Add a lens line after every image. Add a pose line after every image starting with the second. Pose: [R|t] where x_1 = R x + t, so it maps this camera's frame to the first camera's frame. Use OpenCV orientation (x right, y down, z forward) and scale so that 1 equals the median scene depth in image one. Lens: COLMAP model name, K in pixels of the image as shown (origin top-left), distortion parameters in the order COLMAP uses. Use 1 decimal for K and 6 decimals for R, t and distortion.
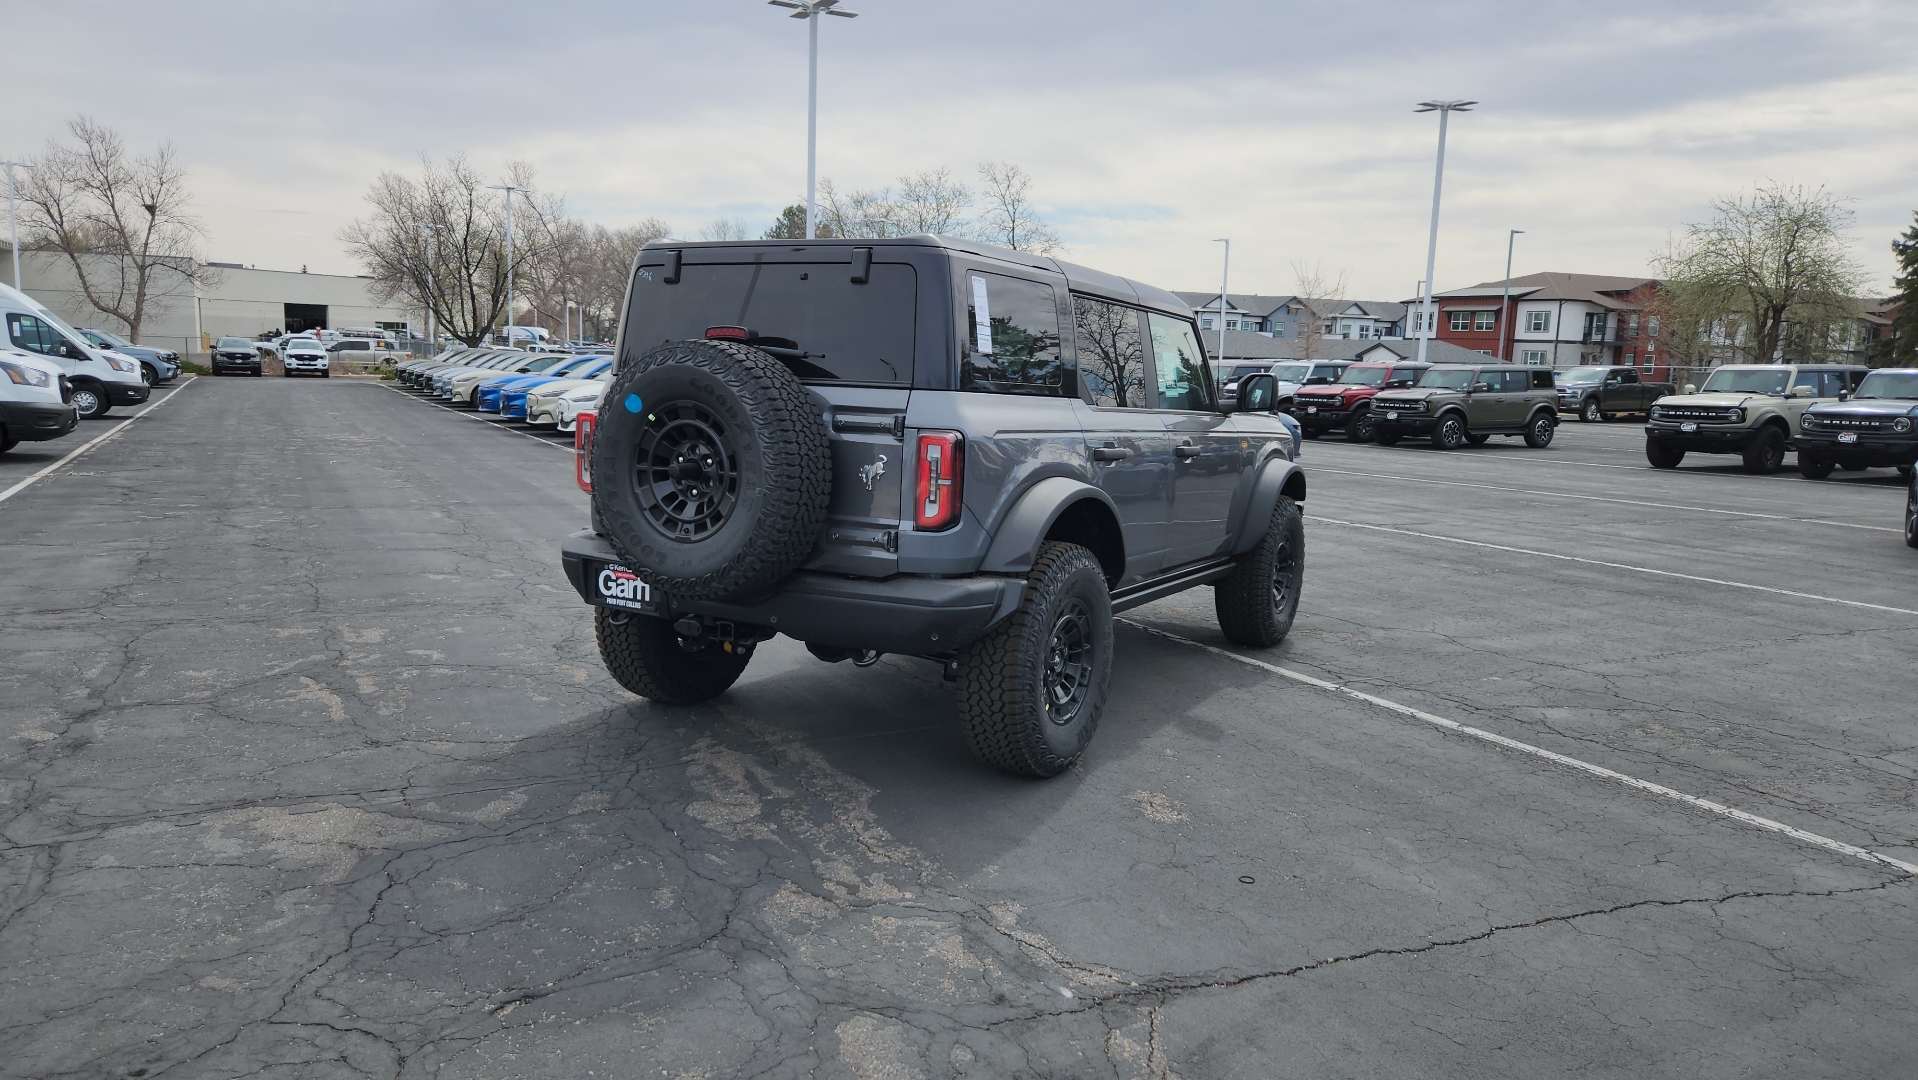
lens RADIAL K [[1285.5, 0, 930.7], [0, 1285.5, 527.4], [0, 0, 1]] dist [0.068791, -0.056705]
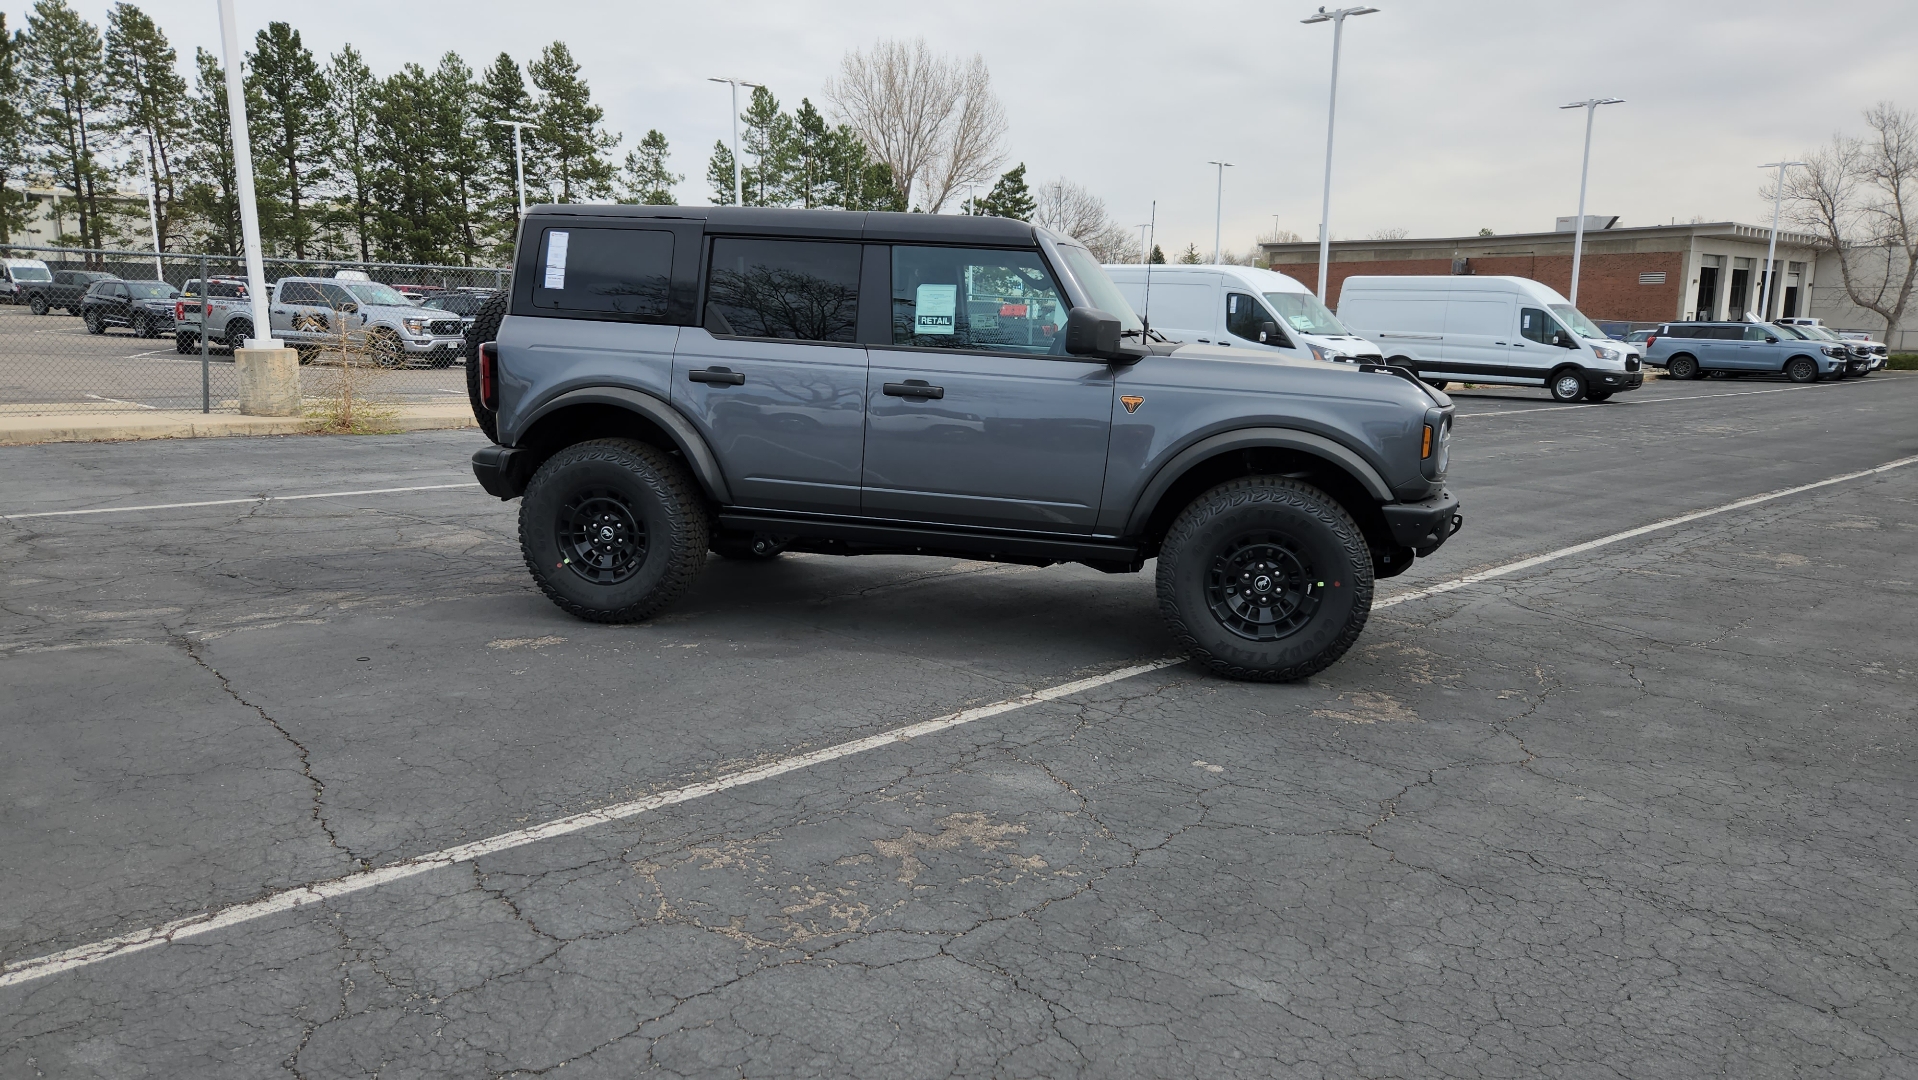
lens RADIAL K [[1285.5, 0, 935.0], [0, 1285.5, 549.7], [0, 0, 1]] dist [0.068791, -0.056705]
pose [[0.289144, 0.144708, -0.946285, 1.342592], [-0.131458, 0.985146, 0.110483, -0.060992], [0.948216, 0.092451, 0.303872, 0.893619]]
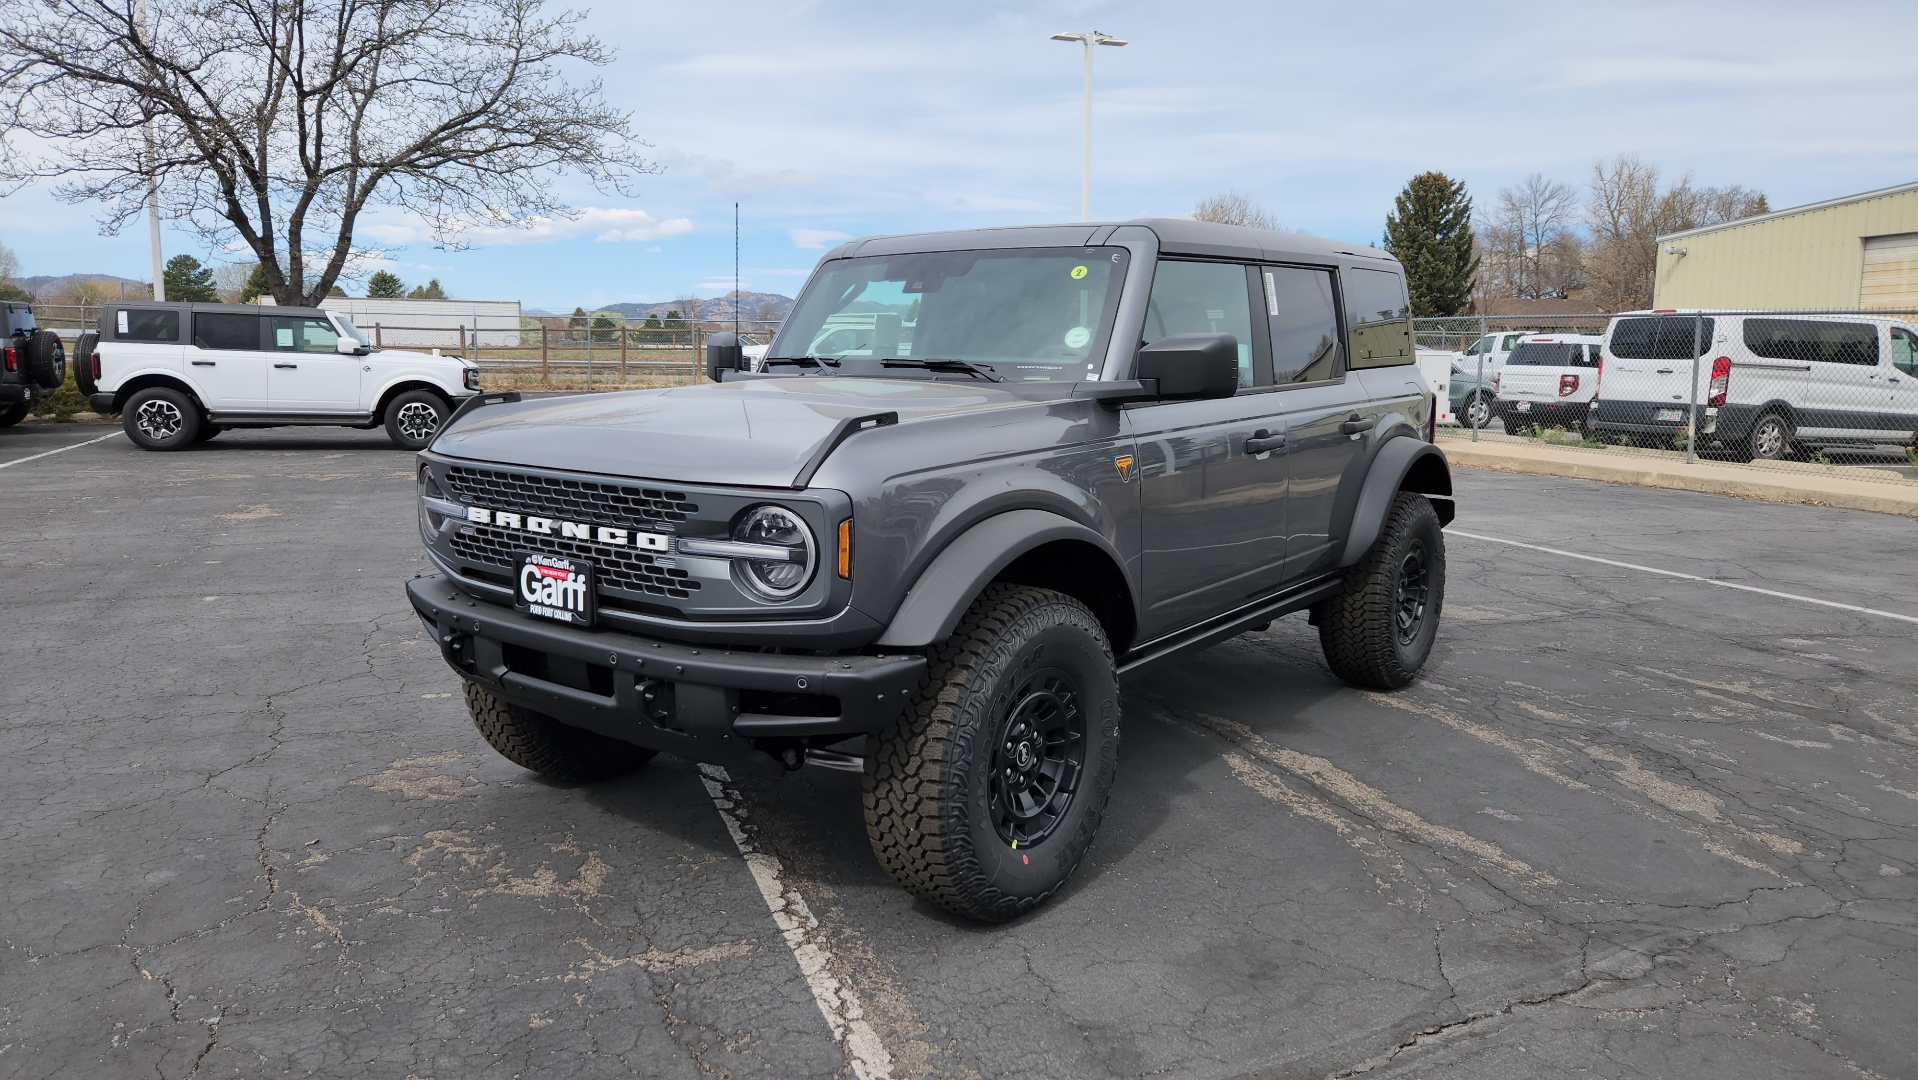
lens RADIAL K [[1287.1, 0, 923.6], [0, 1287.1, 534.5], [0, 0, 1]] dist [0.065995, -0.052165]
pose [[-0.989062, -0.064241, 0.132773, 0.038472], [-0.027422, 0.964564, 0.262421, -0.274177], [-0.144926, 0.255910, -0.955775, 2.308135]]
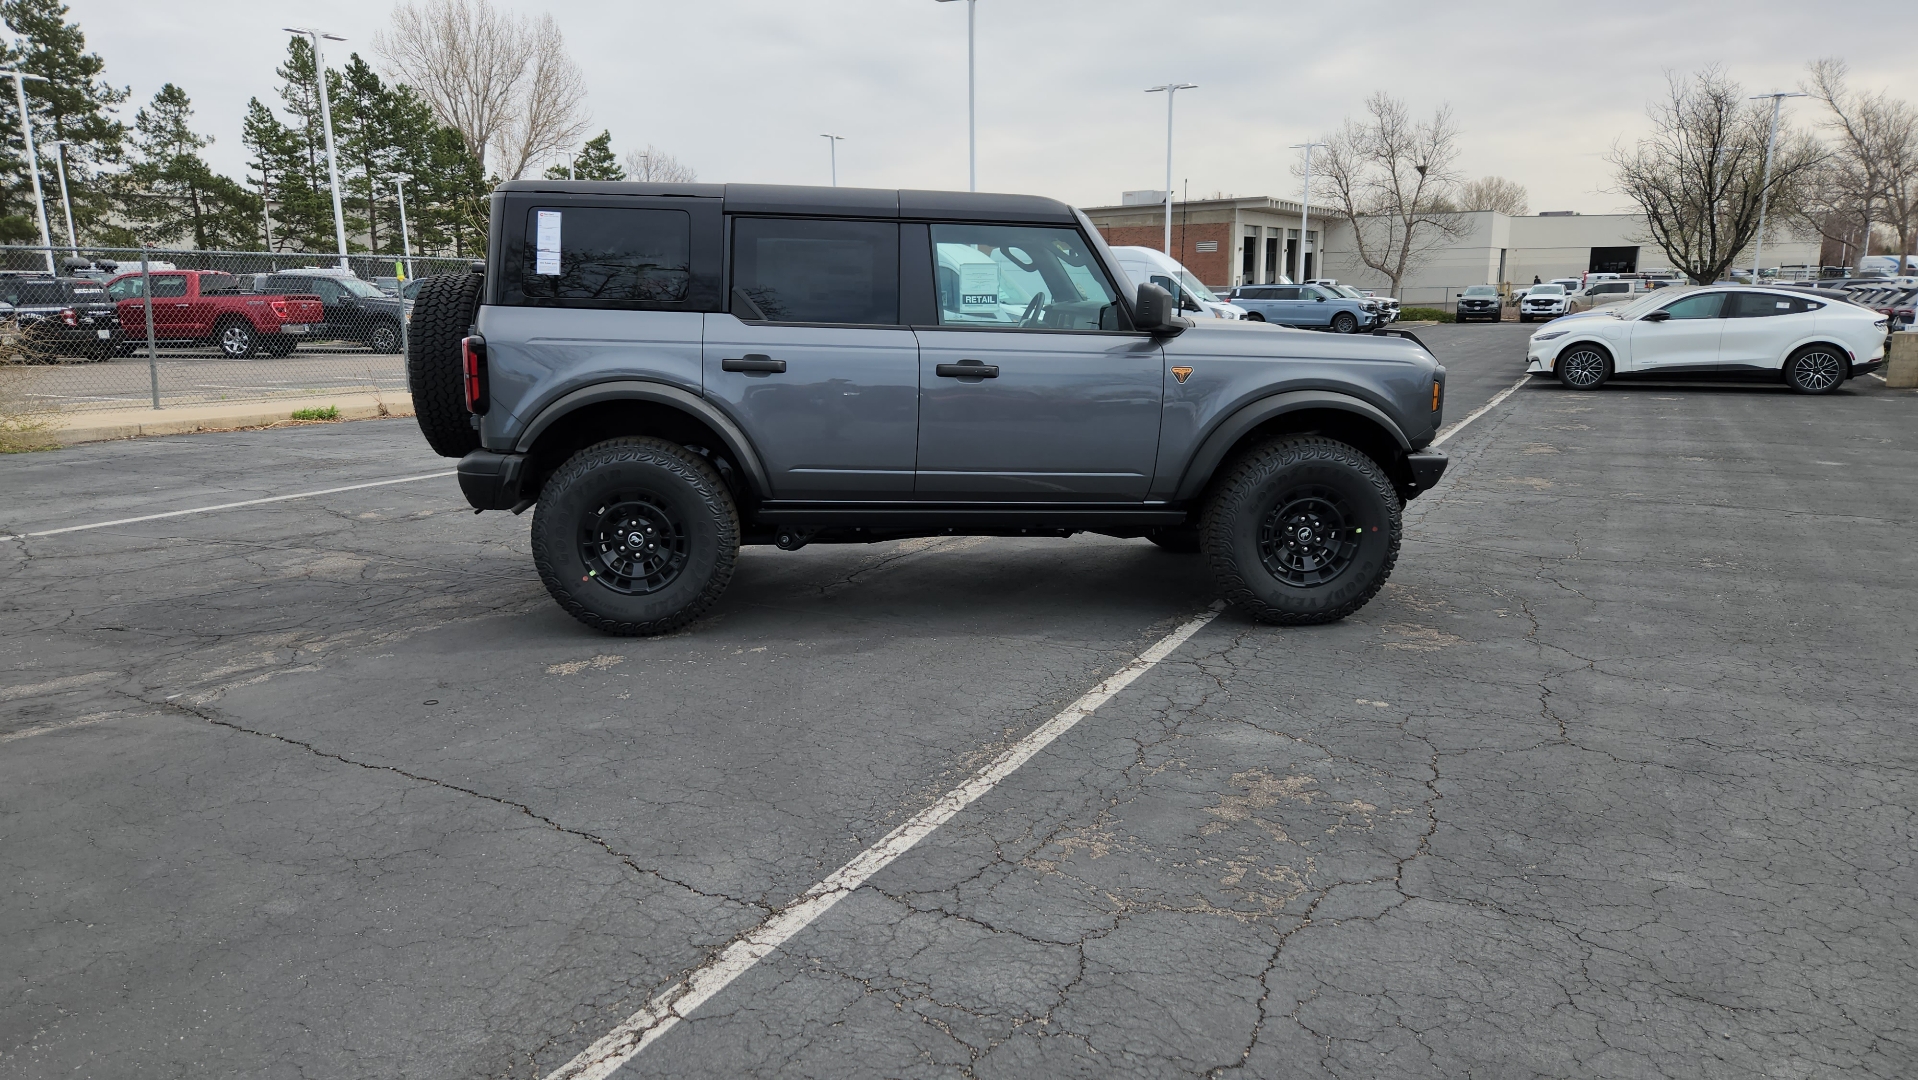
lens RADIAL K [[1285.5, 0, 937.4], [0, 1285.5, 563.4], [0, 0, 1]] dist [0.068791, -0.056705]
pose [[0.571582, 0.134765, -0.809402, 1.164487], [-0.080991, 0.990870, 0.107785, -0.023160], [0.816538, 0.003946, 0.577278, 0.531377]]
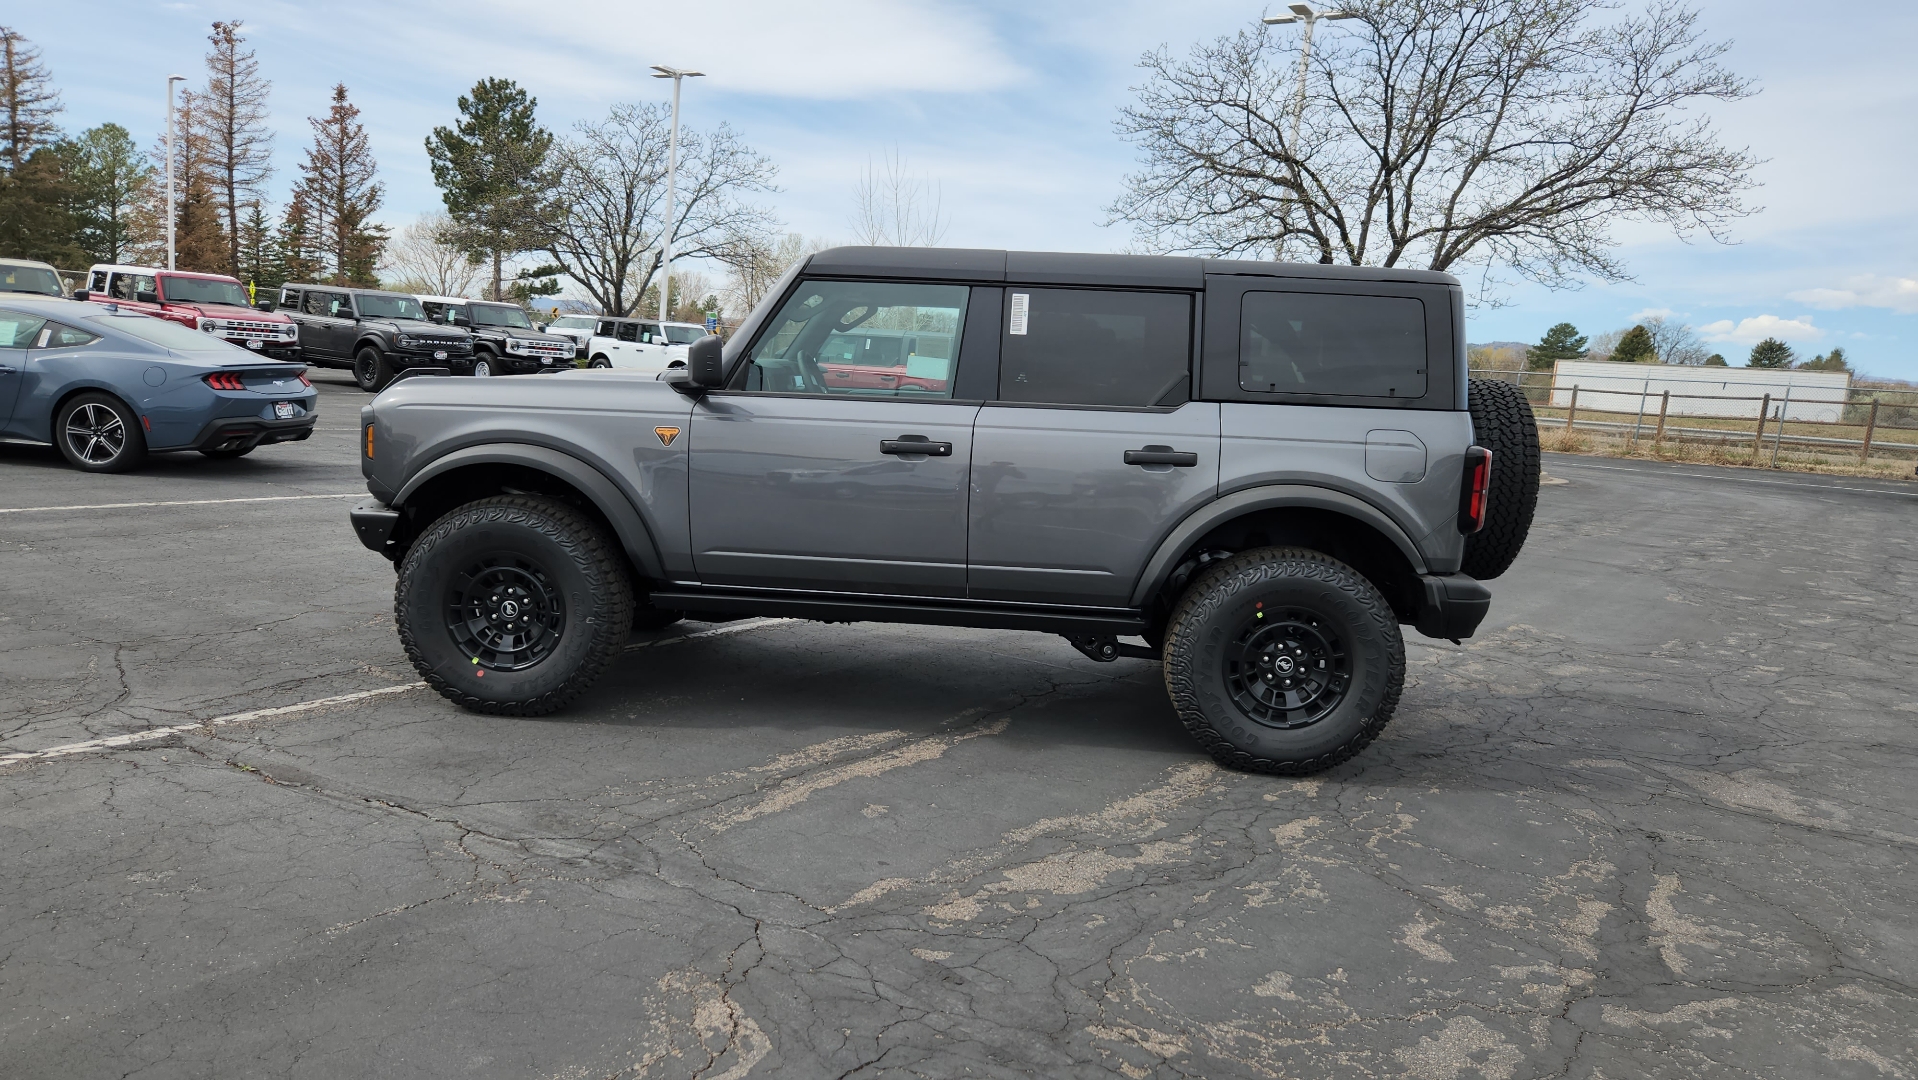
lens RADIAL K [[1285.5, 0, 938.8], [0, 1285.5, 540.1], [0, 0, 1]] dist [0.068791, -0.056705]
pose [[-0.444514, -0.183734, 0.876726, -0.962726], [0.026399, 0.975626, 0.217845, -0.248672], [-0.895383, 0.119980, -0.428829, 1.802157]]
